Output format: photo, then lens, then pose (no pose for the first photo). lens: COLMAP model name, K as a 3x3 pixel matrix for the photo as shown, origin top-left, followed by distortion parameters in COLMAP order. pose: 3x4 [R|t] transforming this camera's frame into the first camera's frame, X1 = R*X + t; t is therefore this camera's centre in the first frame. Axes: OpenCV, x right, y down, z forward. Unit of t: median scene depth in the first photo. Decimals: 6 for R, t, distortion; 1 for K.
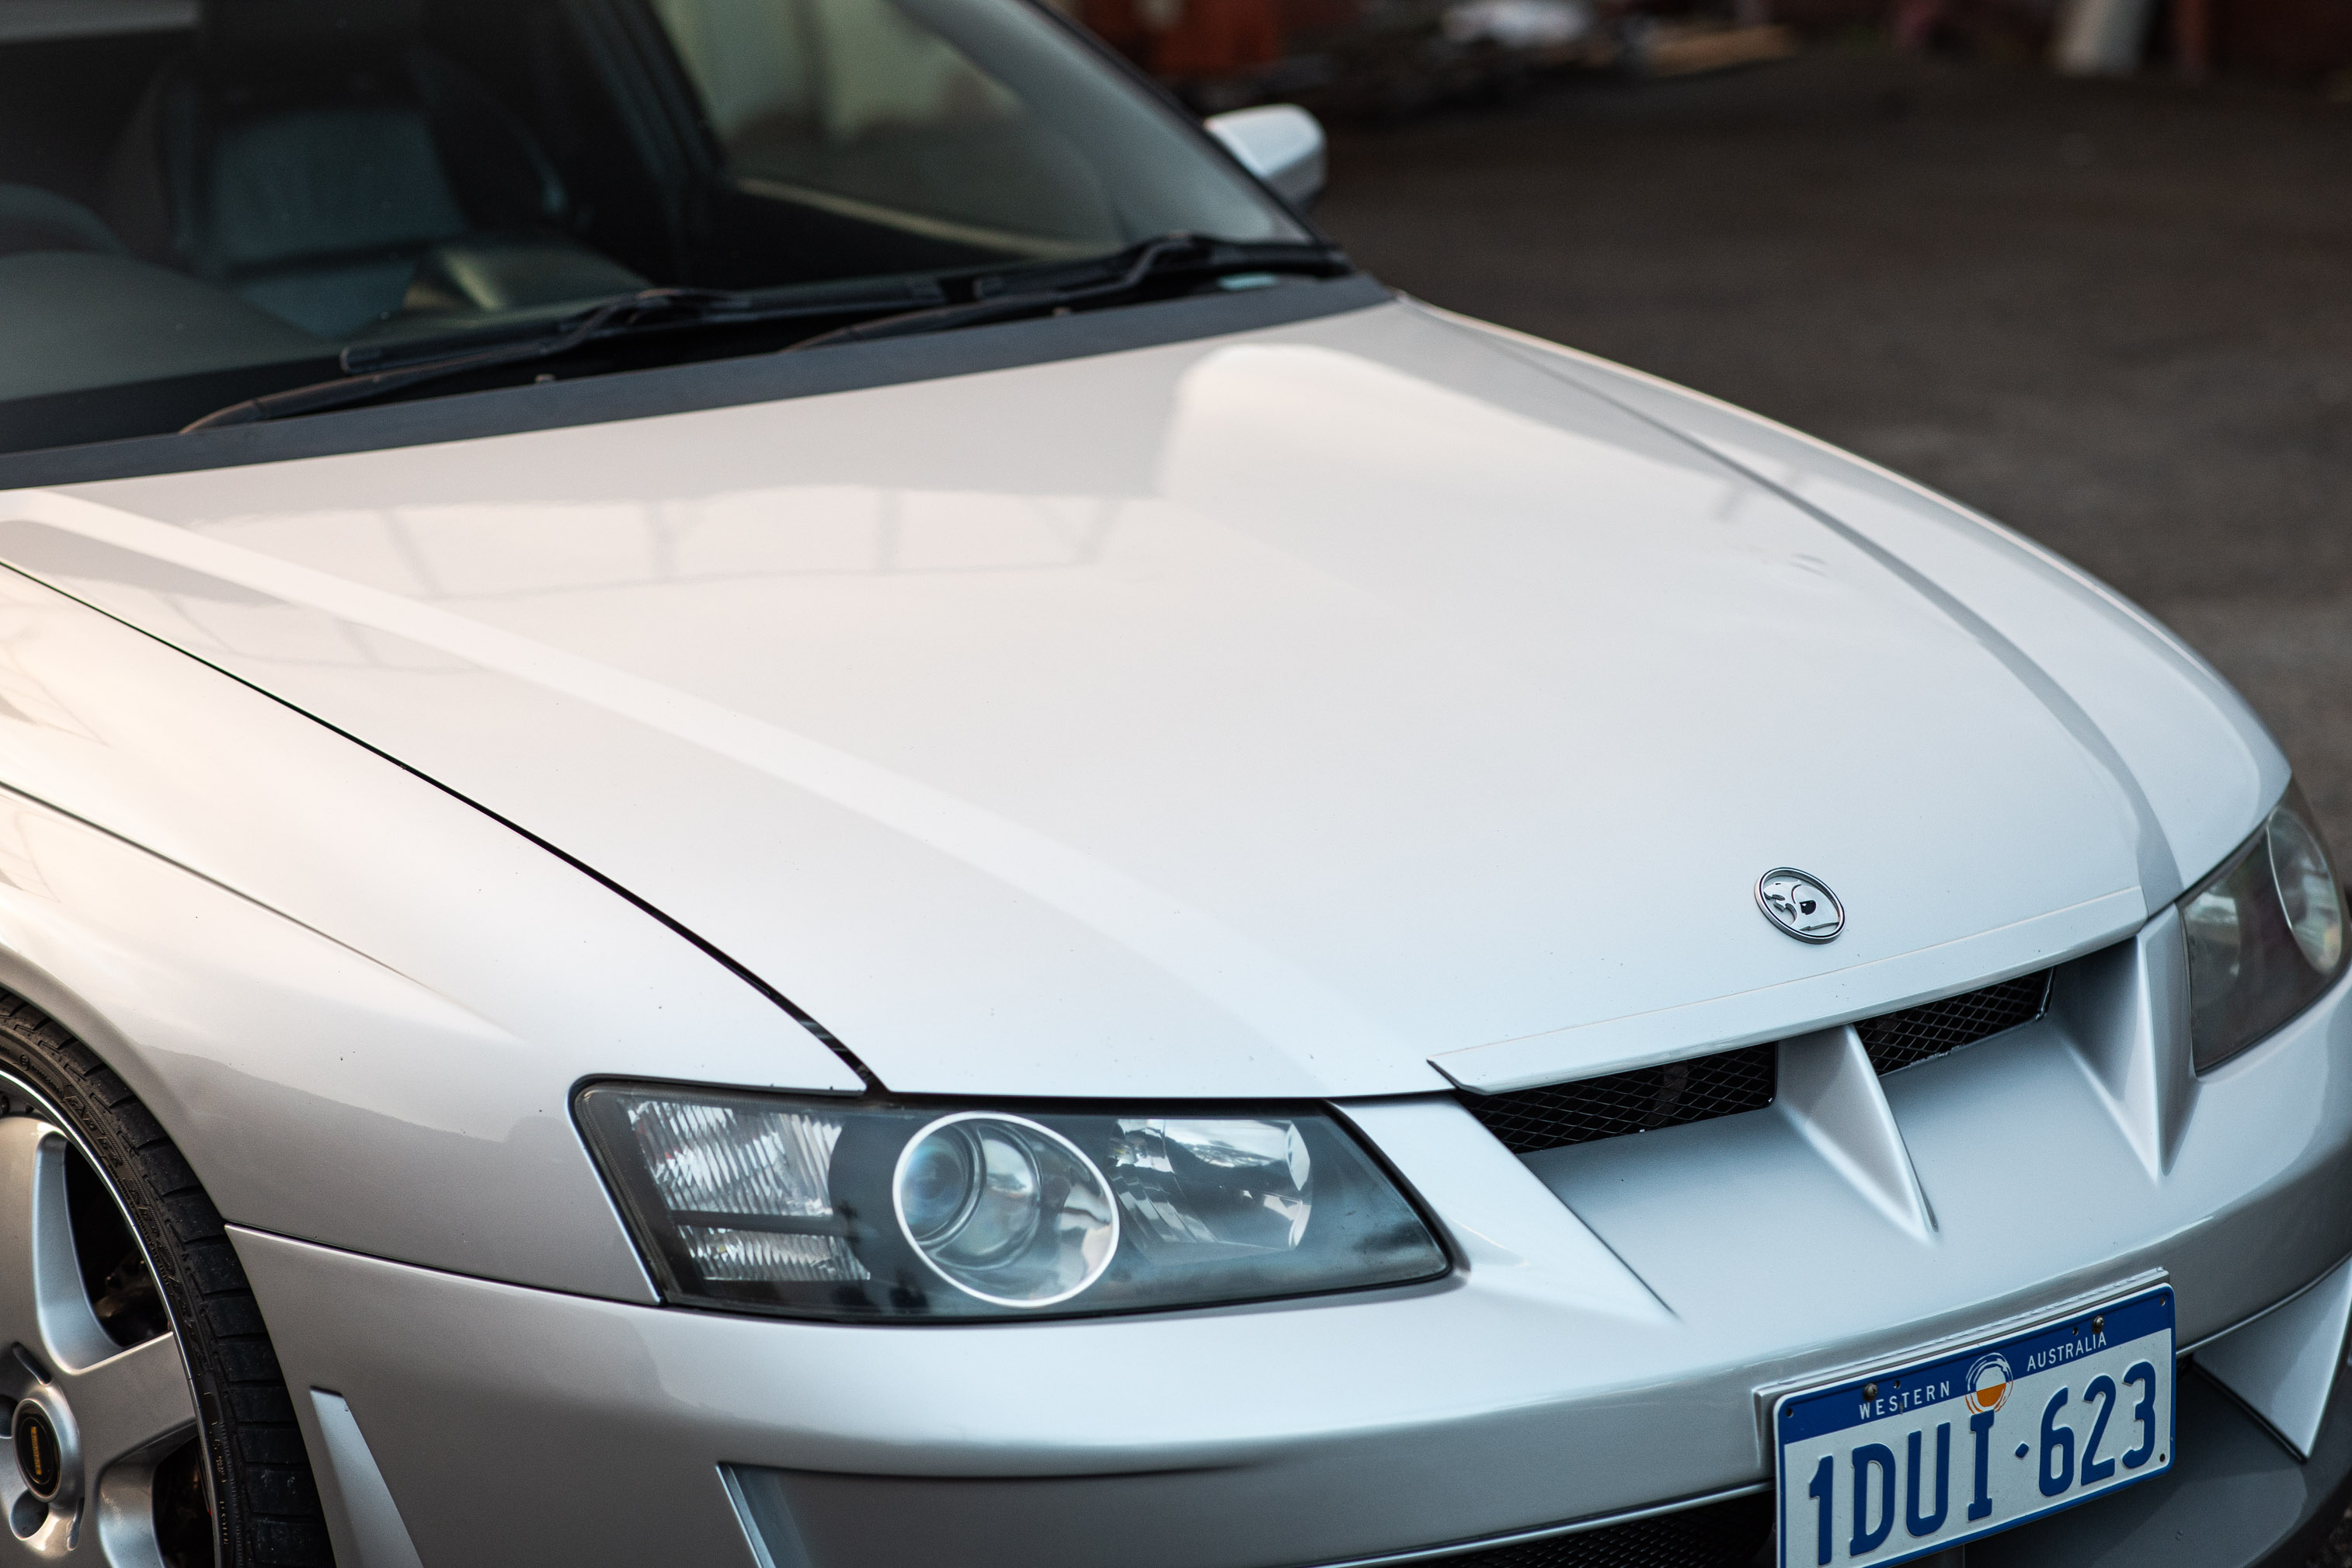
lens RADIAL K [[5778.5, 0, 1251.4], [0, 5778.5, 775.7], [0, 0, 1]] dist [0.095894, -0.789800]
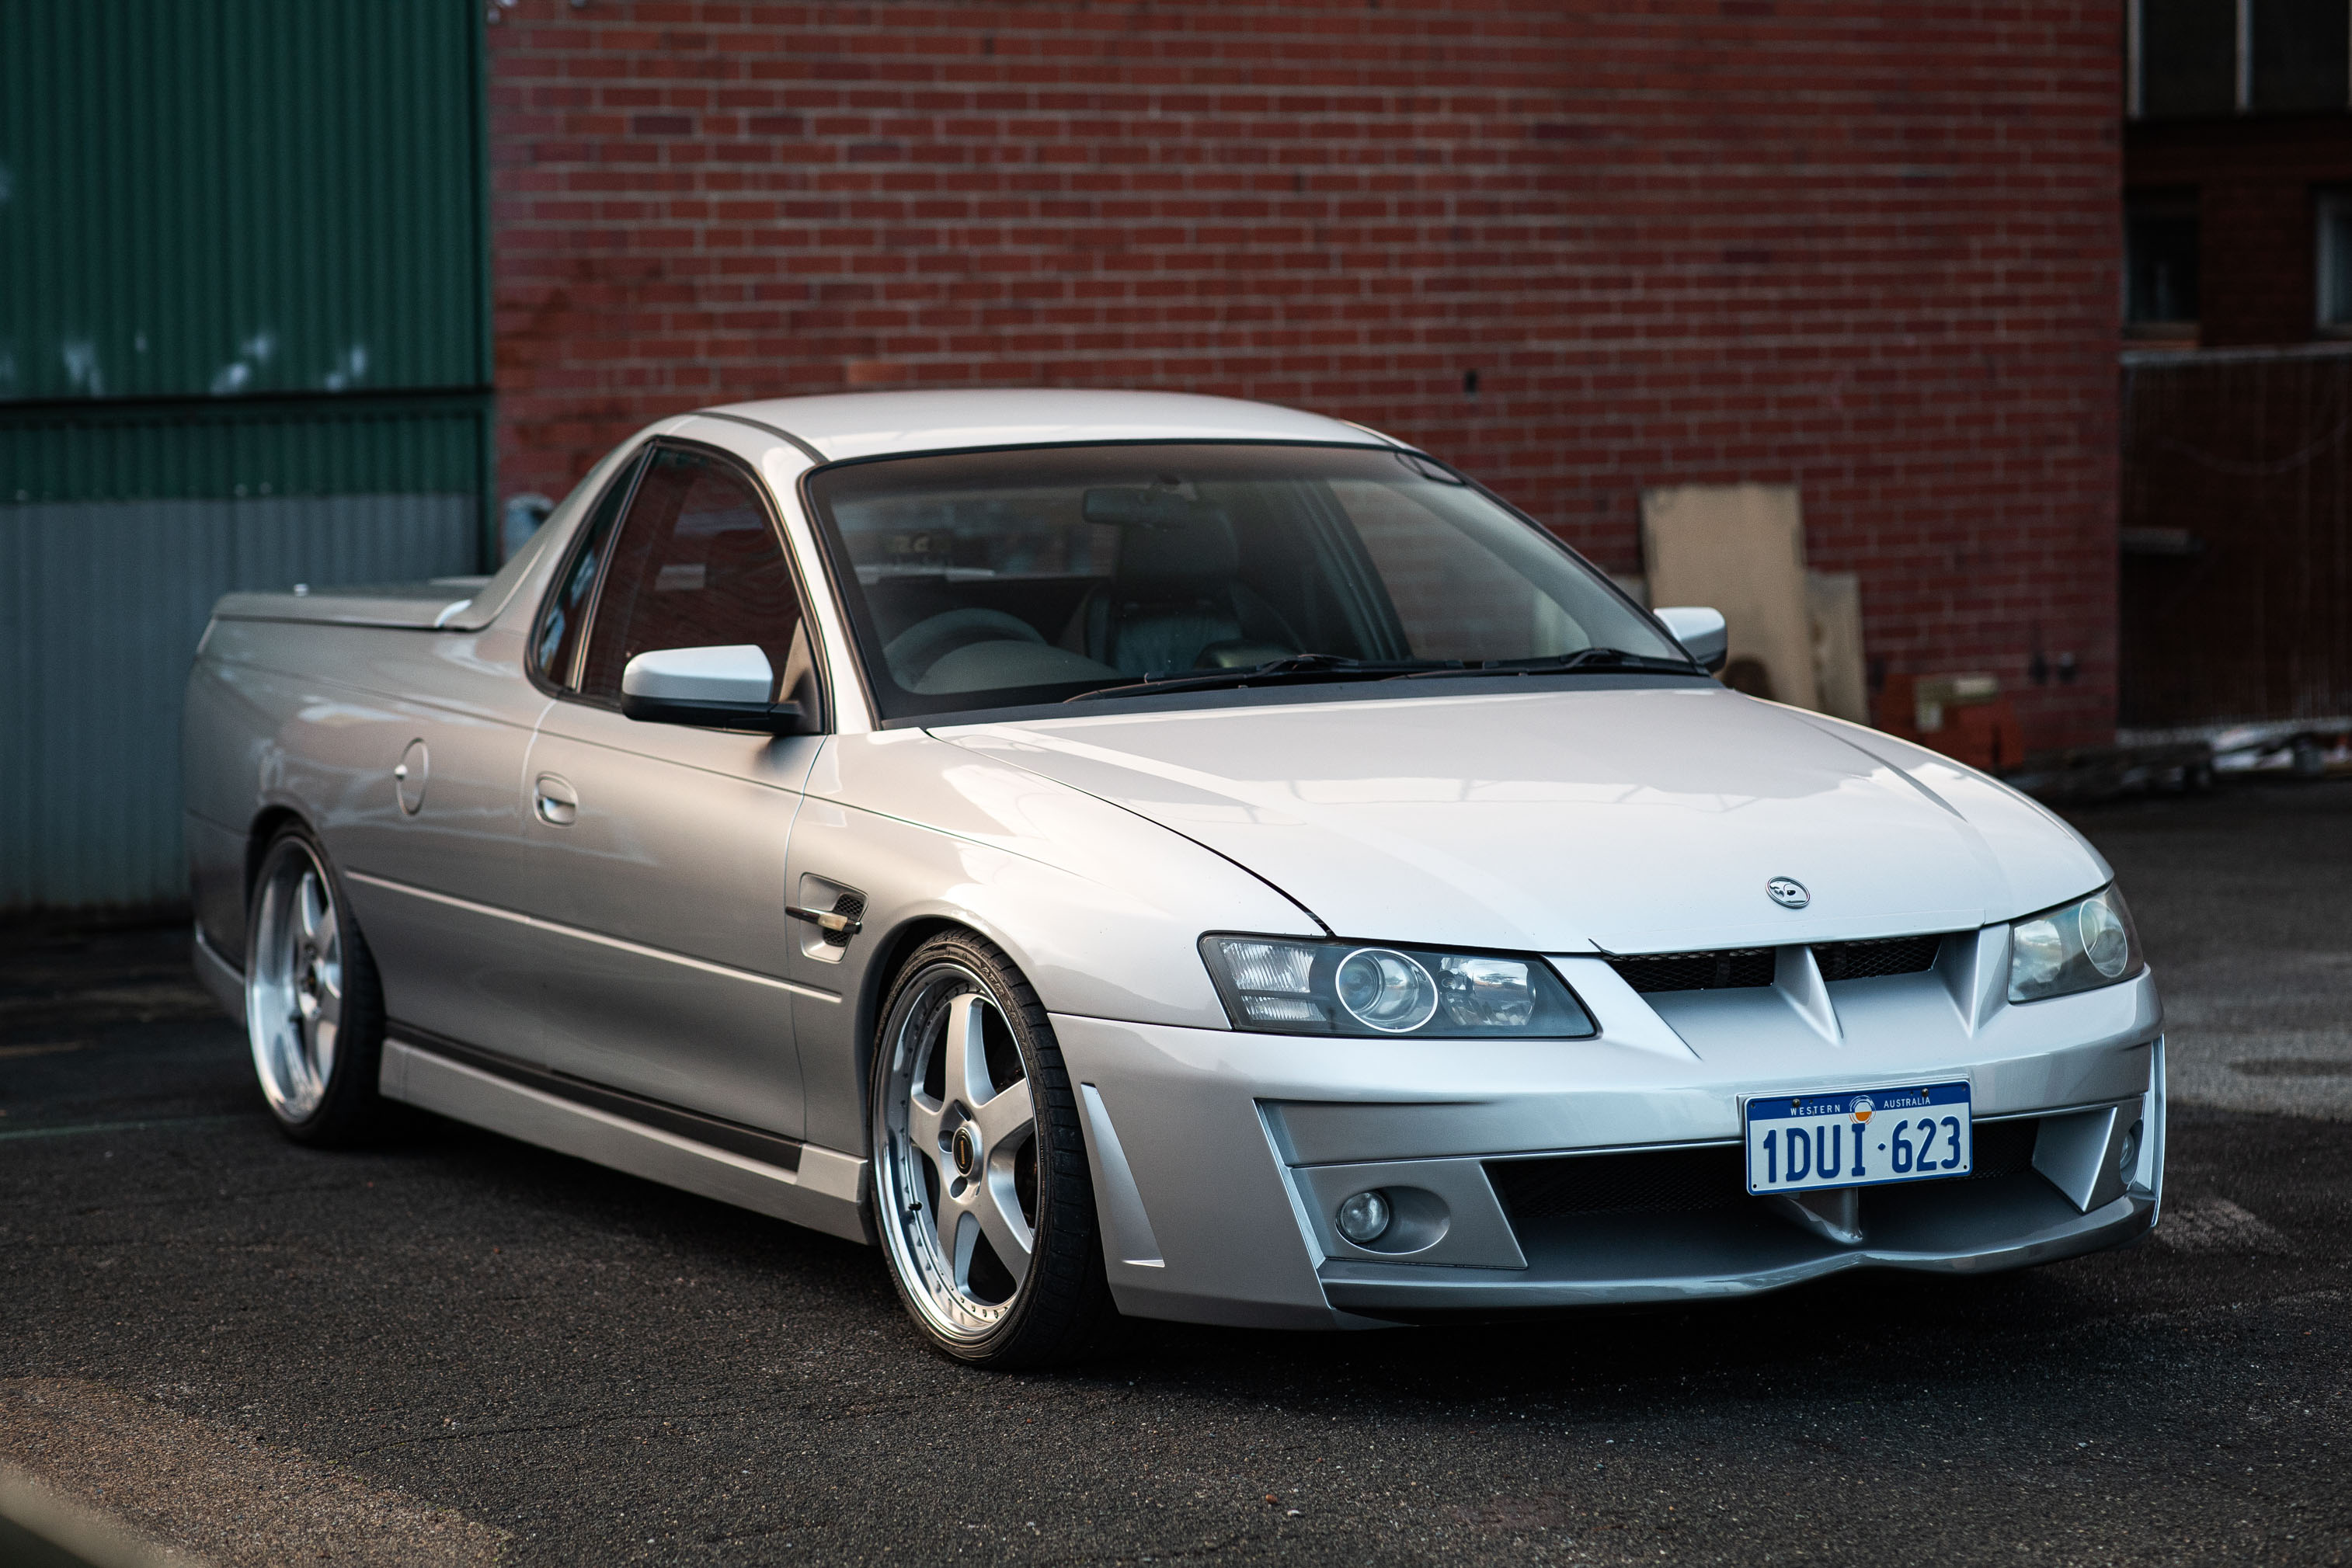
lens RADIAL K [[5767.6, 0, 1233.6], [0, 5767.6, 786.2], [0, 0, 1]] dist [0.142250, -0.986910]
pose [[0.982272, 0.010778, -0.187153, 0.299891], [-0.038529, 0.988640, -0.145281, 0.307858], [0.183461, 0.149916, 0.971528, -1.122262]]
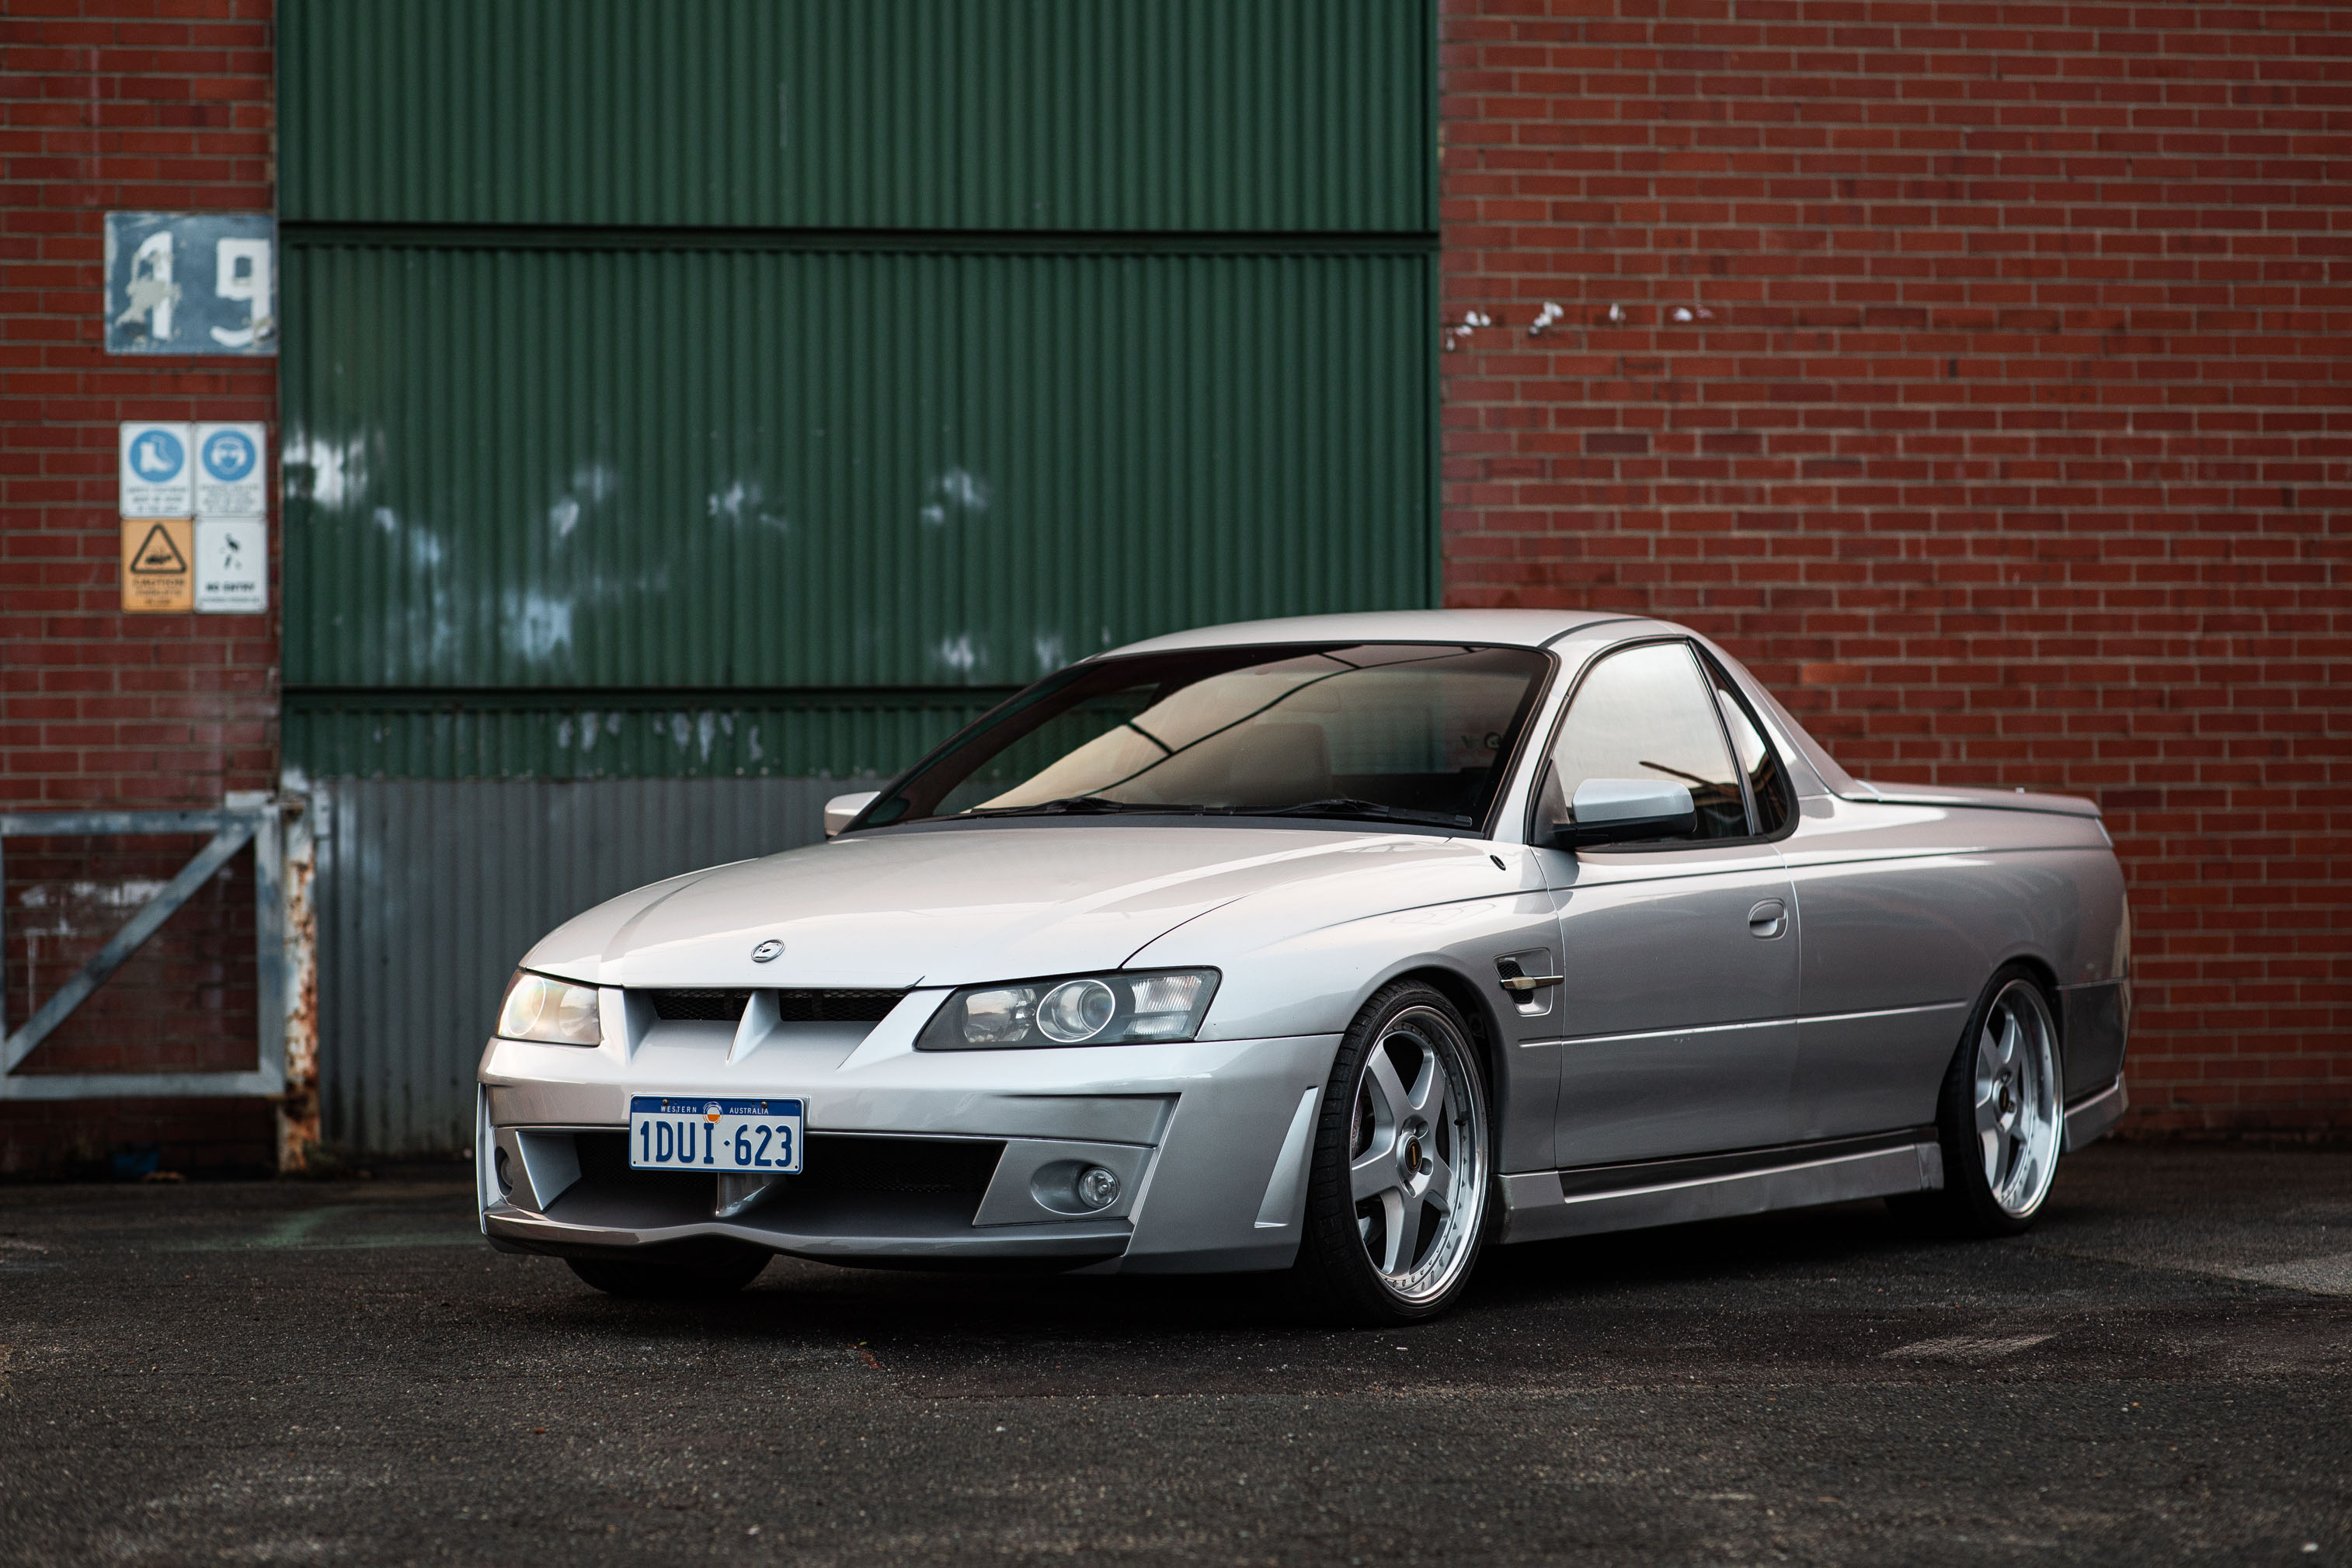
lens RADIAL K [[5803.4, 0, 1179.7], [0, 5803.4, 763.8], [0, 0, 1]] dist [0.054574, 0.167260]
pose [[0.835677, 0.001700, -0.549218, 1.450398], [-0.129583, 0.972373, -0.194161, 0.429337], [0.533715, 0.233425, 0.812811, -1.015953]]
